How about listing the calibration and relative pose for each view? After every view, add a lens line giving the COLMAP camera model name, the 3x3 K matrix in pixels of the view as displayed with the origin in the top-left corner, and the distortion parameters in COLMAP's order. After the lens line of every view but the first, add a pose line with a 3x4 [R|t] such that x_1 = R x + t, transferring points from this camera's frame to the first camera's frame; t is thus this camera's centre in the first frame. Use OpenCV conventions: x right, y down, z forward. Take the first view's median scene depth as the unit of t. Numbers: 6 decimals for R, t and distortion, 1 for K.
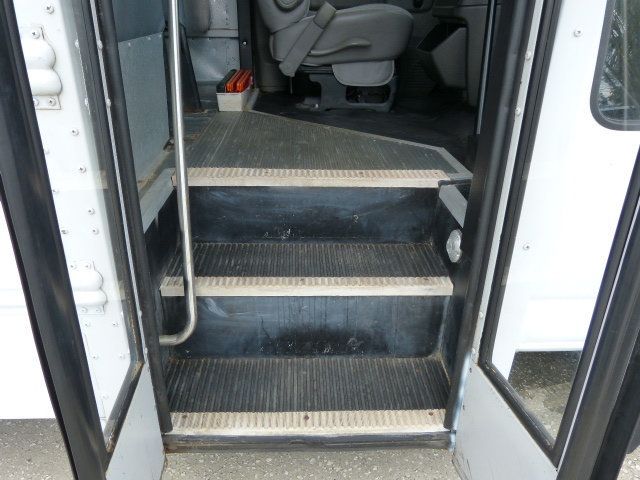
lens RADIAL K [[504.2, 0, 320.0], [0, 504.2, 240.0], [0, 0, 1]] dist [0.004573, 0.005466]
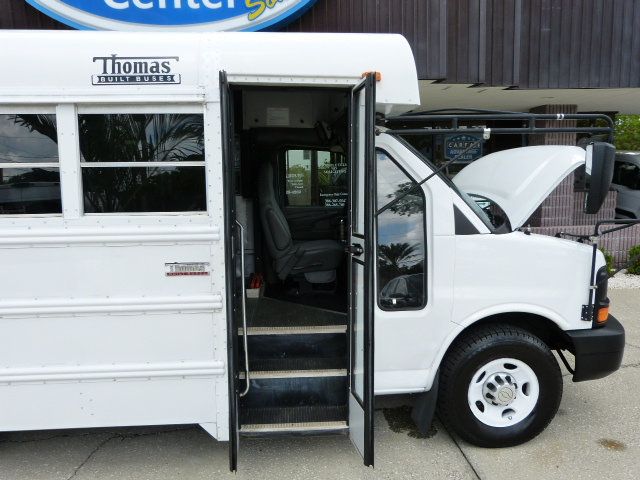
lens RADIAL K [[504.2, 0, 320.0], [0, 504.2, 240.0], [0, 0, 1]] dist [0.004573, 0.005466]
pose [[0.999277, -0.031090, 0.021902, 0.074565], [0.036197, 0.954174, -0.297054, 0.196617], [-0.011663, 0.297631, 0.954610, -1.512325]]
